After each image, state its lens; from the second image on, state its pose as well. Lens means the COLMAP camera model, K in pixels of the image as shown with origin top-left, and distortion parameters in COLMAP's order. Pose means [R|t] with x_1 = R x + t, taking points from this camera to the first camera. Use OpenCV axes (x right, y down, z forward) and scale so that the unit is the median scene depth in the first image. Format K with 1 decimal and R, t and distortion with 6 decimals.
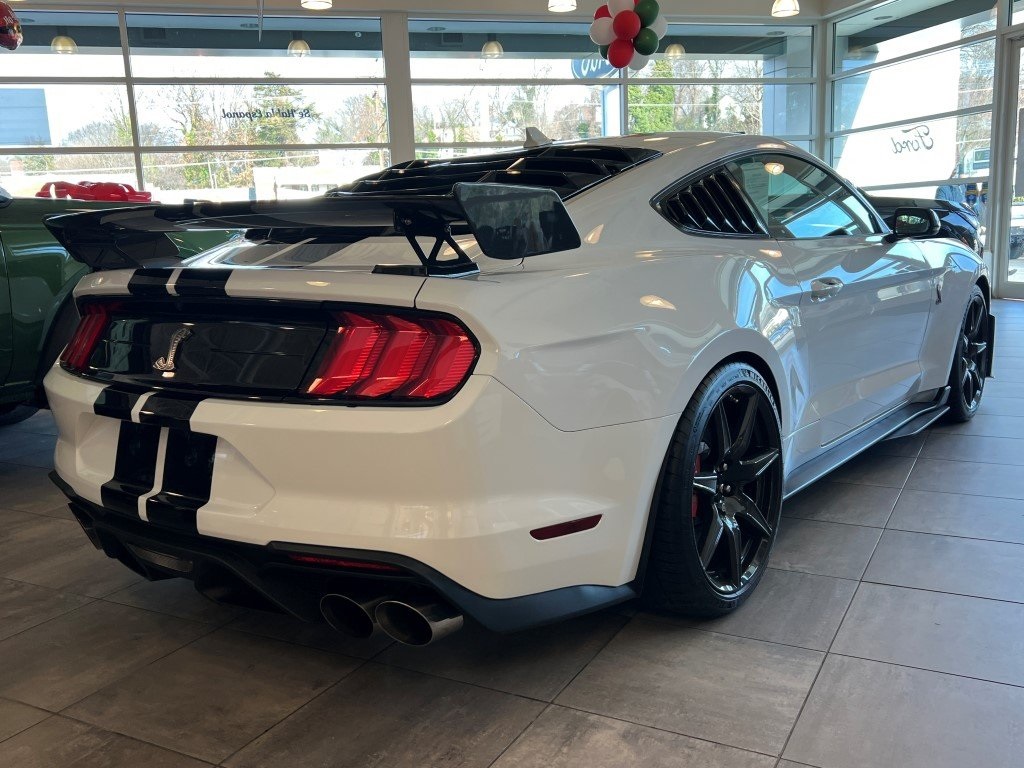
lens RADIAL K [[927.0, 0, 512.0], [0, 927.0, 384.0], [0, 0, 1]] dist [0.048242, -0.010529]
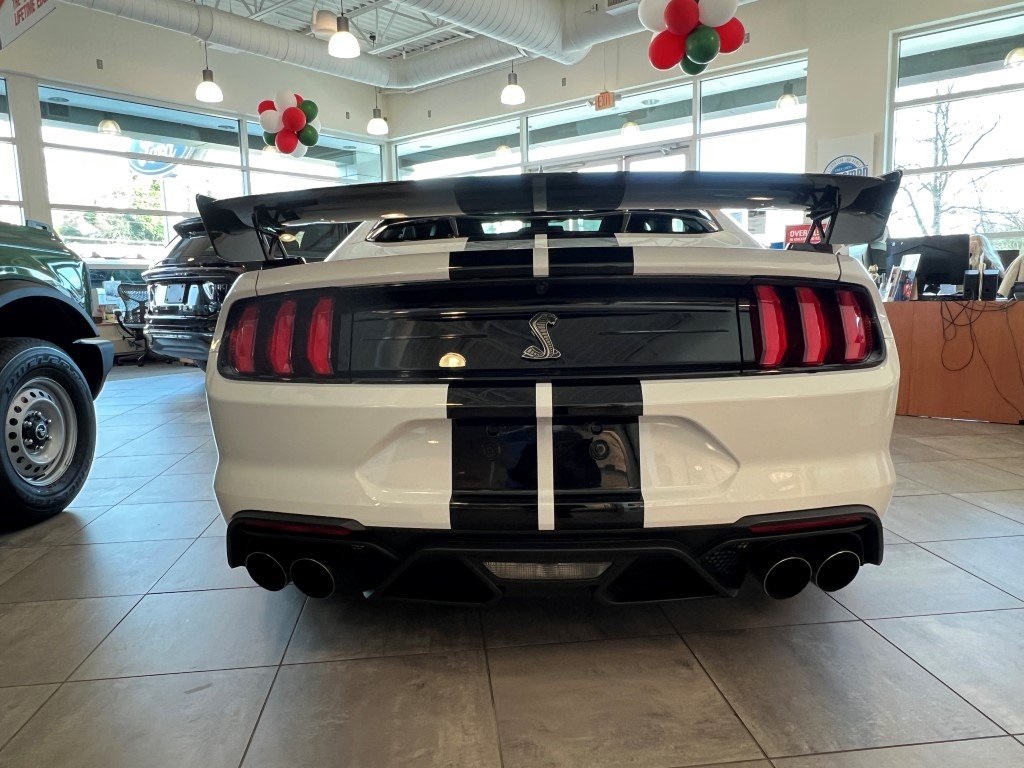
lens RADIAL K [[715.1, 0, 512.0], [0, 715.1, 384.0], [0, 0, 1]] dist [0.004875, 0.001617]
pose [[0.823164, -0.059746, 0.564651, -0.685743], [0.090509, 0.995540, -0.026608, 0.021004], [-0.560543, 0.073009, 0.824901, 0.391501]]
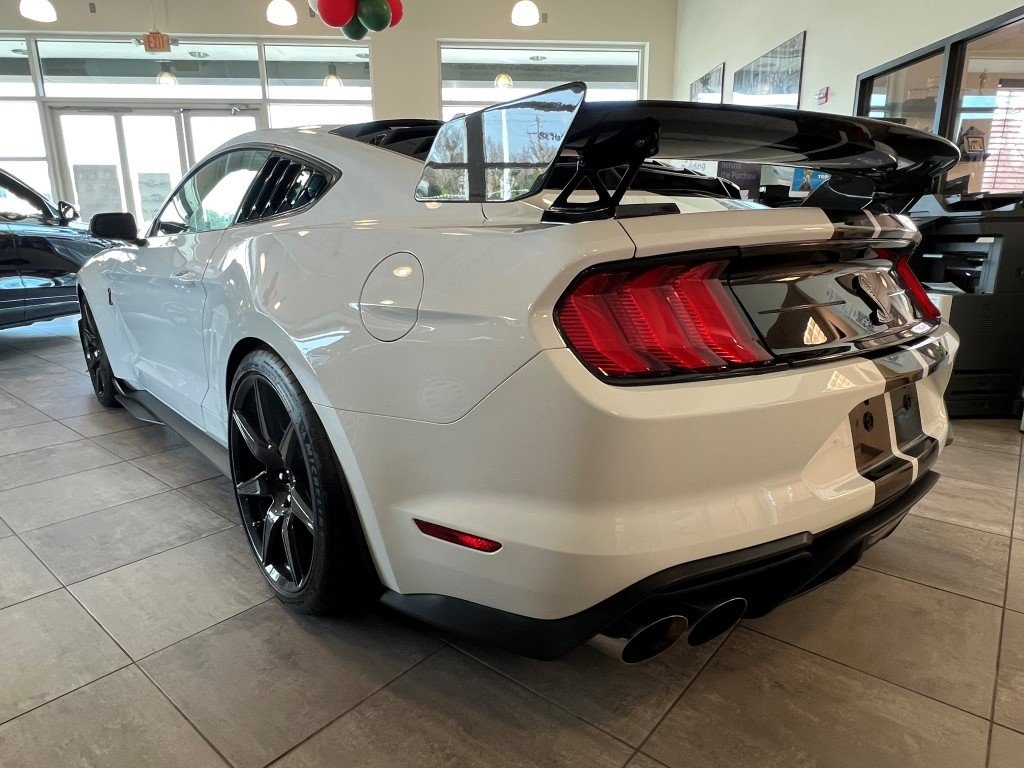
lens RADIAL K [[624.7, 0, 512.0], [0, 624.7, 384.0], [0, 0, 1]] dist [0.001960, 0.002061]
pose [[0.206589, -0.182373, 0.961281, -0.913544], [0.169457, 0.974297, 0.148424, -0.095936], [-0.963642, 0.132233, 0.232183, 1.070825]]
